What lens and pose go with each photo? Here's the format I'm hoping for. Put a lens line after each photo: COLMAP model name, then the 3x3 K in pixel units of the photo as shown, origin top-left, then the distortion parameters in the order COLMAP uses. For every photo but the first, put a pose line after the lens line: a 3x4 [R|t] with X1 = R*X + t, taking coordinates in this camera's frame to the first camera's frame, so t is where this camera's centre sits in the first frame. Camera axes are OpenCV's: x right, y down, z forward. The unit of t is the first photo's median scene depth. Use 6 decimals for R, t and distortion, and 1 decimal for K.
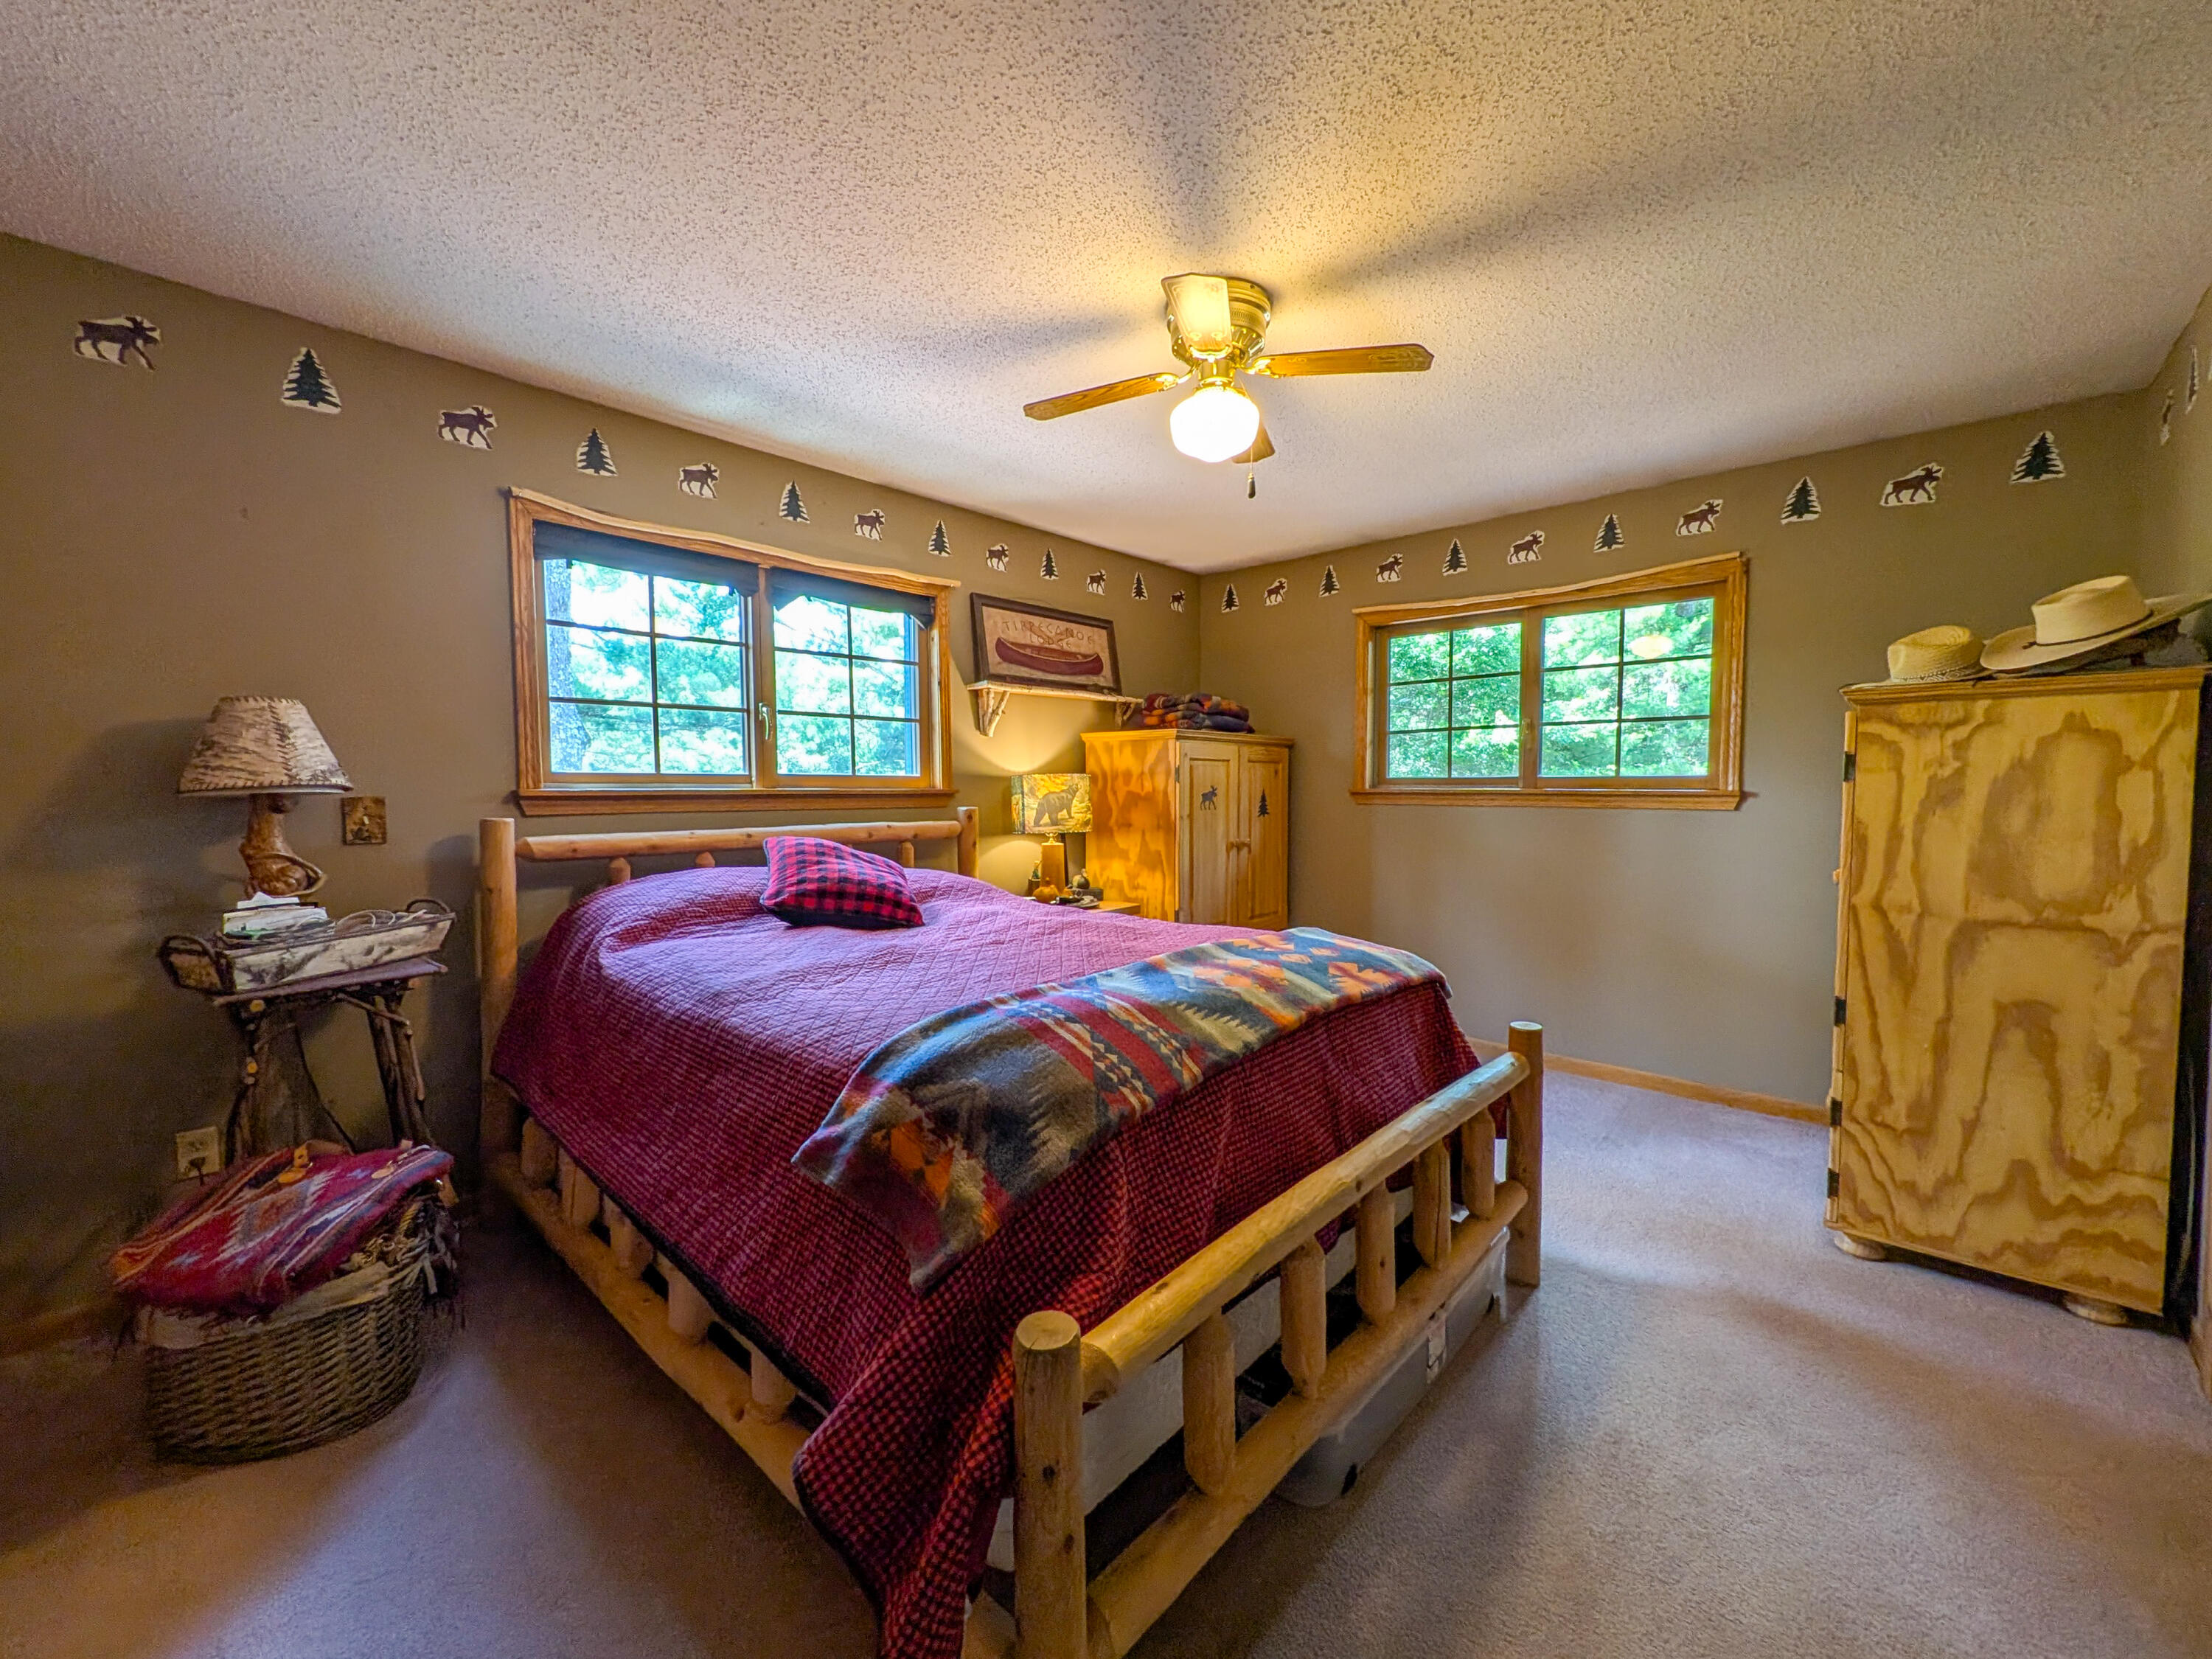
lens RADIAL K [[872.7, 0, 1102.8], [0, 872.7, 832.3], [0, 0, 1]] dist [0.001749, 0.000096]
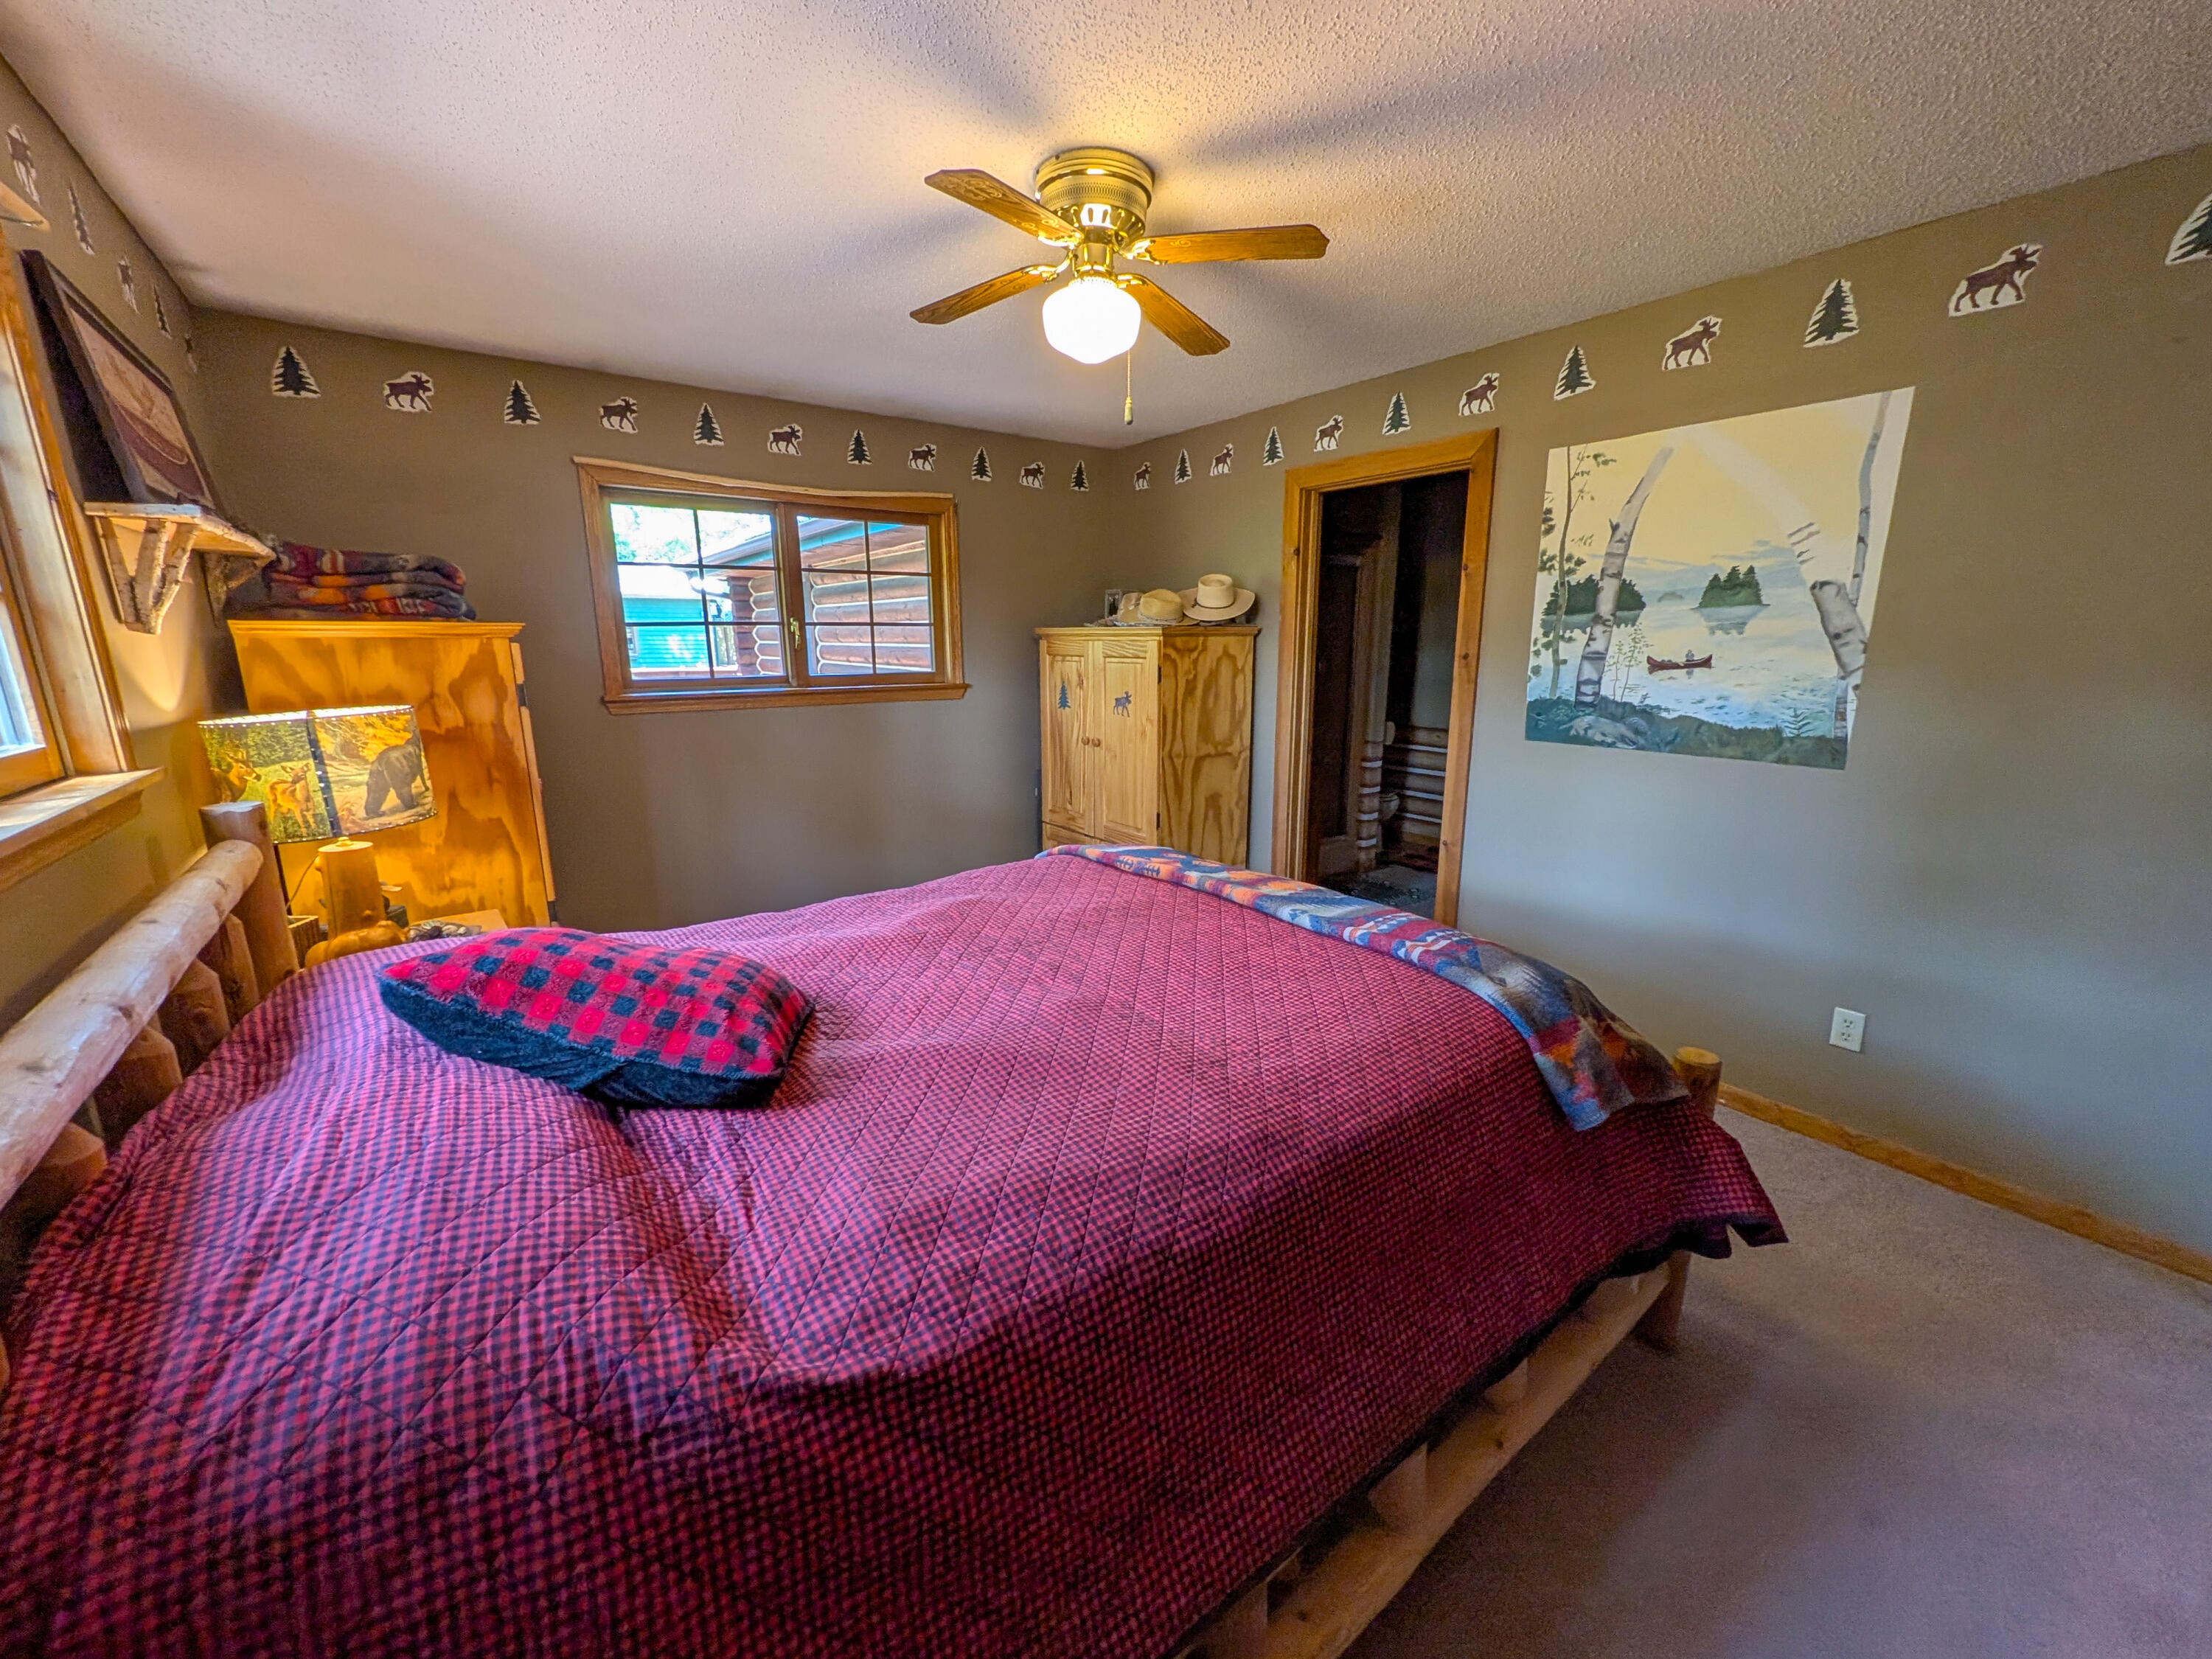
lens RADIAL K [[872.7, 0, 1107.0], [0, 872.7, 832.5], [0, 0, 1]] dist [0.001749, 0.000096]
pose [[0.178300, -0.214327, 0.960350, -0.510123], [0.057651, 0.976588, 0.207247, -0.082121], [-0.982286, 0.018413, 0.186482, 0.500308]]
